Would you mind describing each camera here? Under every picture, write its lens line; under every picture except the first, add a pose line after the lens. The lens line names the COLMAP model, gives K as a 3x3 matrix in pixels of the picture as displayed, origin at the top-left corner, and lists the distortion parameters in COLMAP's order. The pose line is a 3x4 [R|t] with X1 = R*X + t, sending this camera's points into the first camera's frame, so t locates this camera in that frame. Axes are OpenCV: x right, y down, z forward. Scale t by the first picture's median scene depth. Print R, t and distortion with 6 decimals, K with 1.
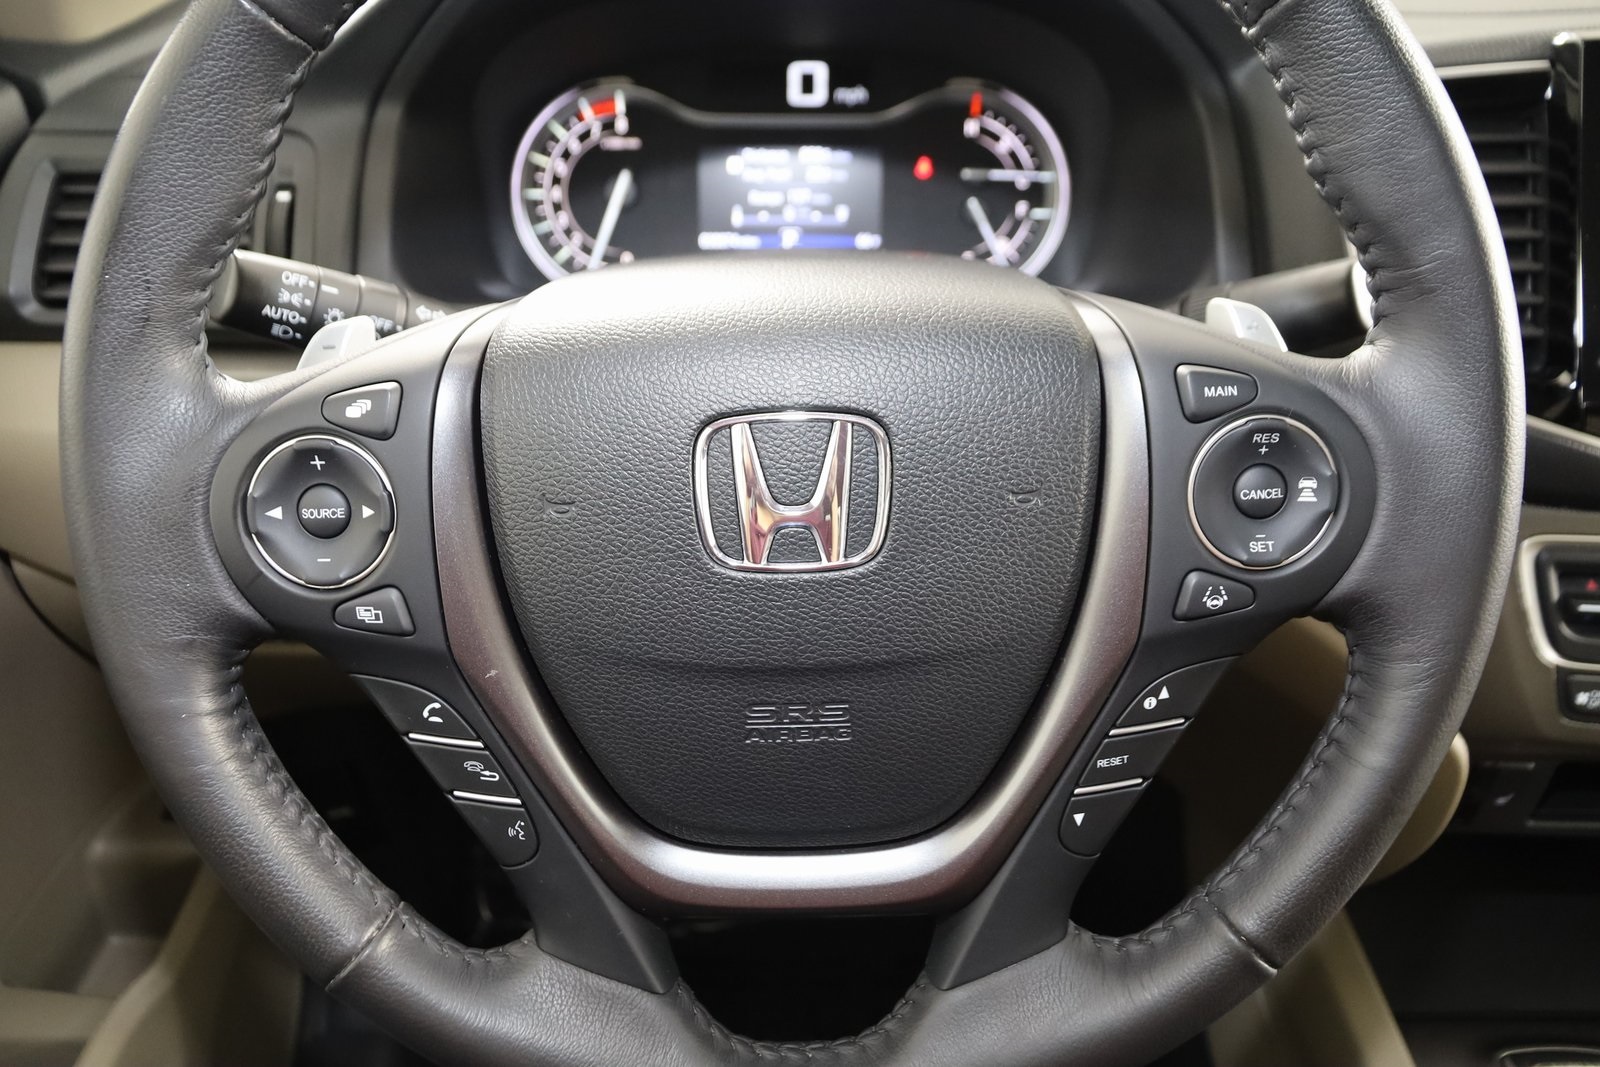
lens RADIAL K [[1178.8, 0, 794.1], [0, 1178.8, 507.1], [0, 0, 1]] dist [-0.020655, -0.015725]
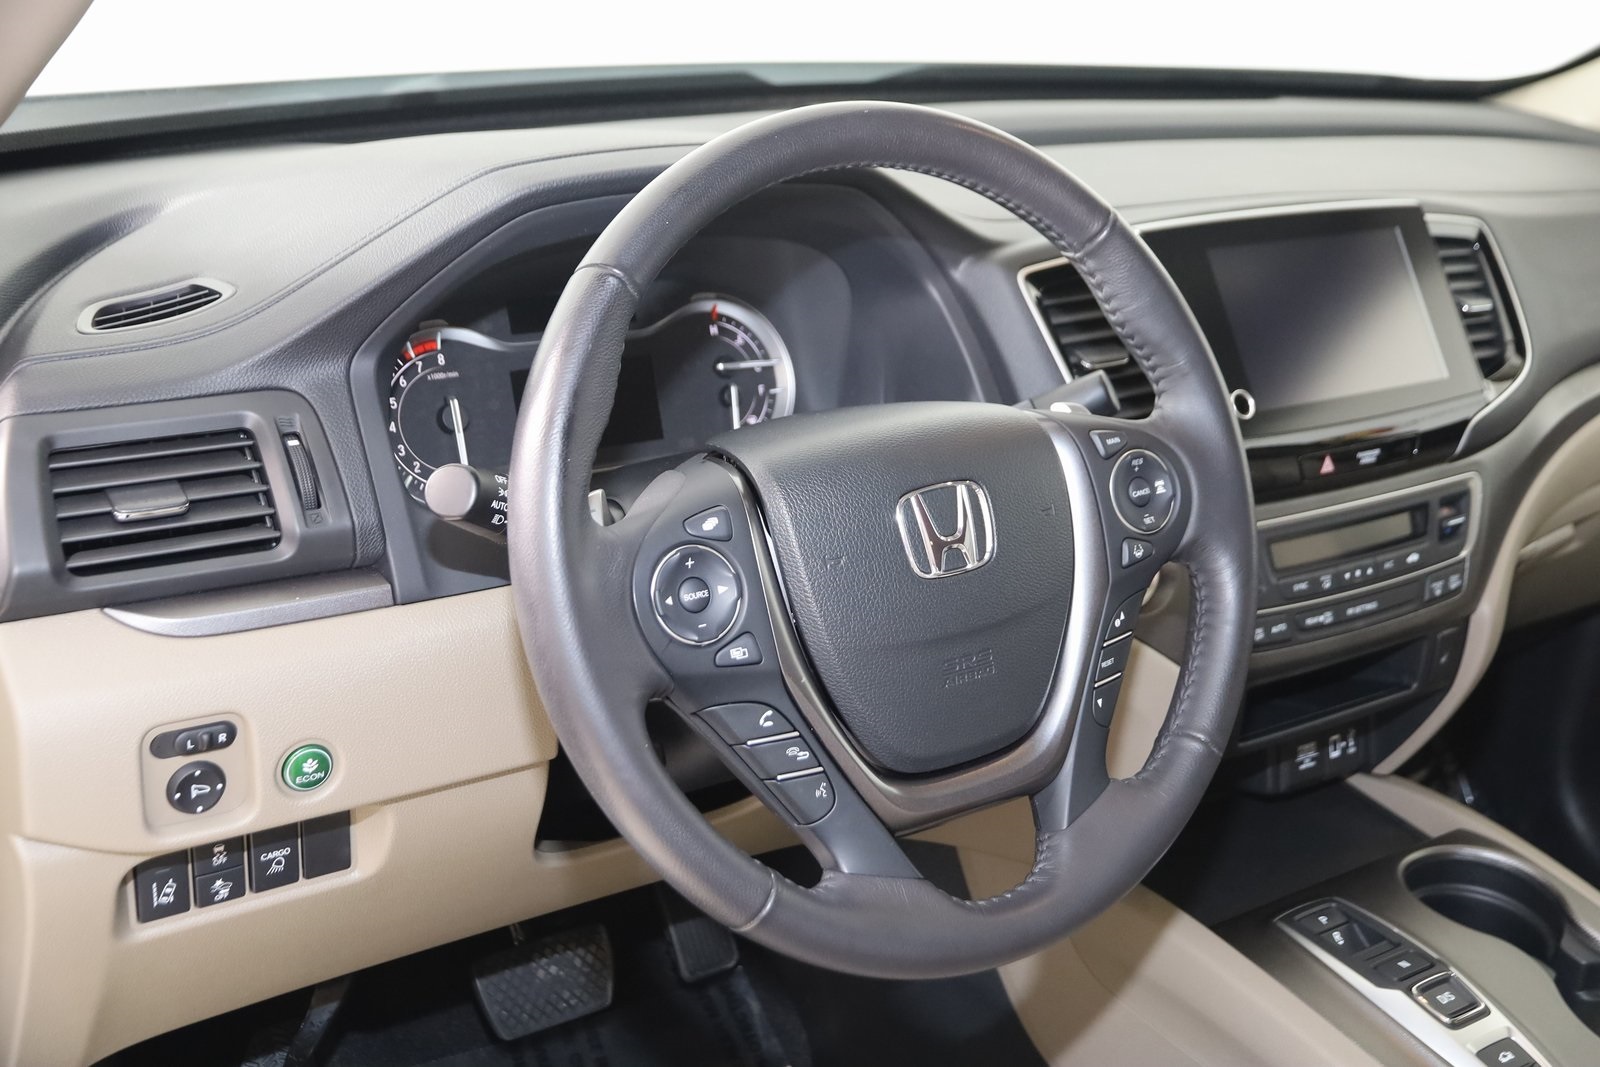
lens RADIAL K [[1748.9, 0, 823.5], [0, 1748.9, 536.6], [0, 0, 1]] dist [0.017358, 0.000000]
pose [[0.833164, -0.163724, 0.528235, -0.758151], [0.263162, 0.957470, -0.118311, 0.127497], [-0.486399, 0.237584, 0.840815, -0.535109]]
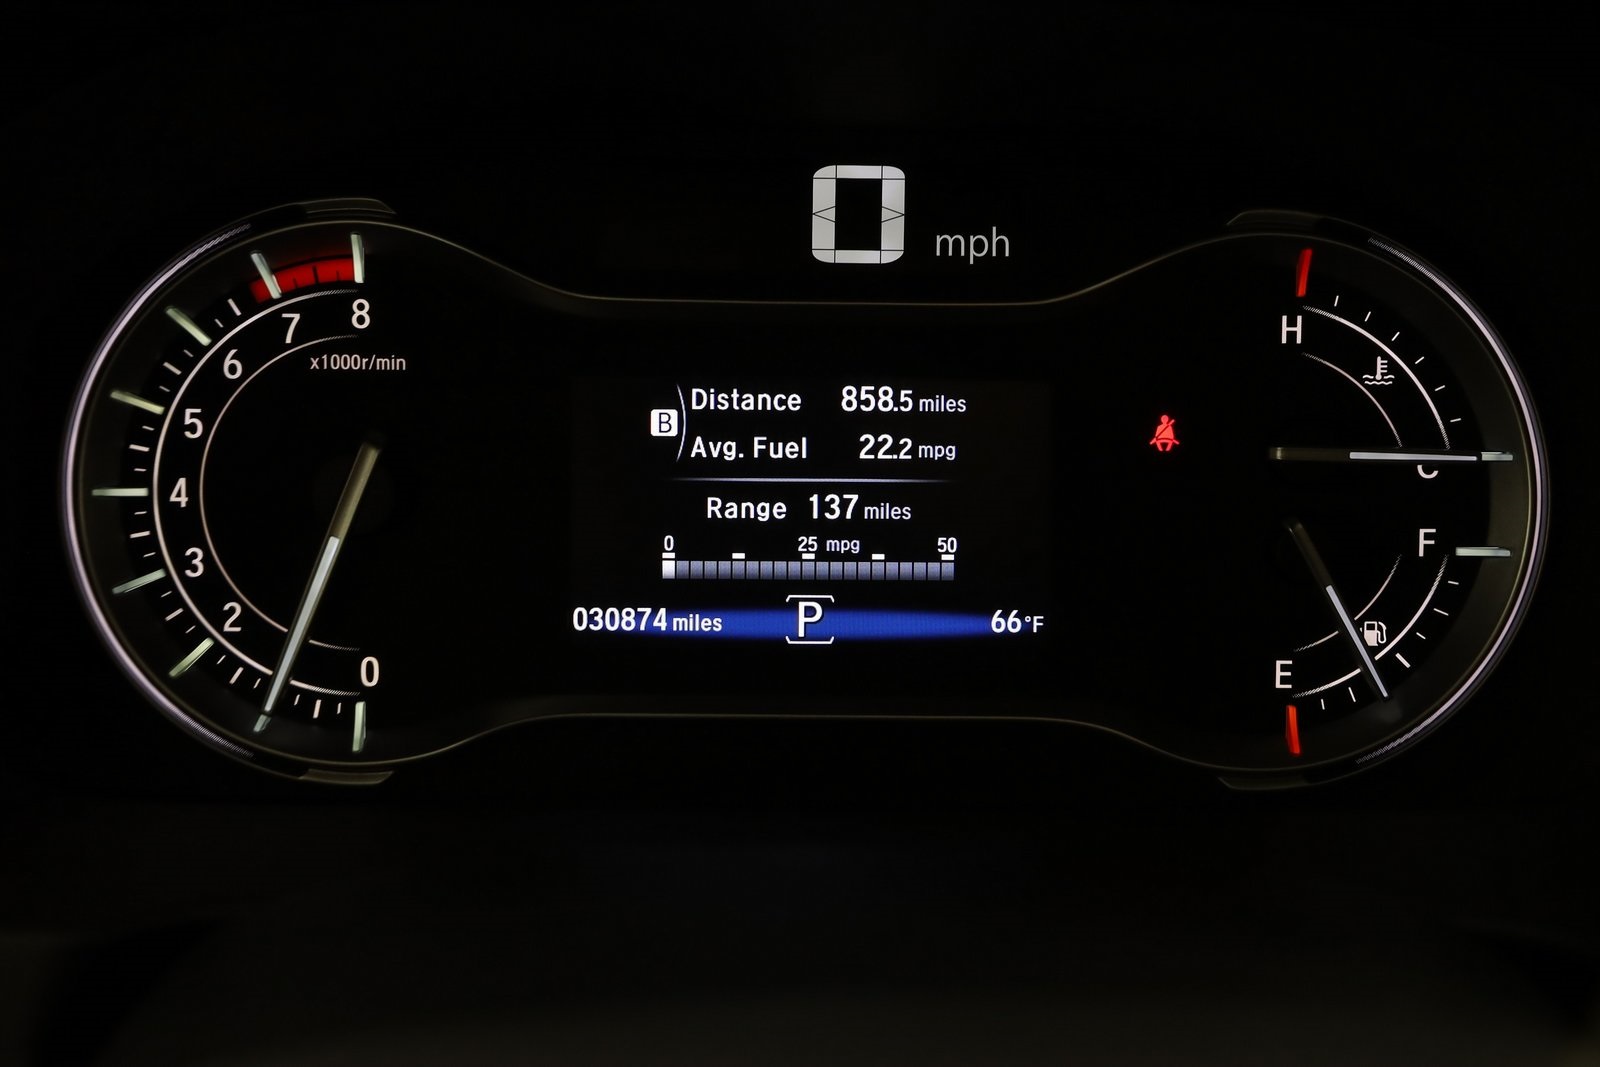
lens RADIAL K [[2010.4, 0, 800.1], [0, 2010.4, 538.1], [0, 0, 1]] dist [0.066384, 0.000000]
pose [[0.999920, 0.006884, 0.010607, -0.013142], [-0.003904, 0.965911, -0.258844, -0.091208], [-0.012028, 0.258782, 0.965861, 0.398814]]
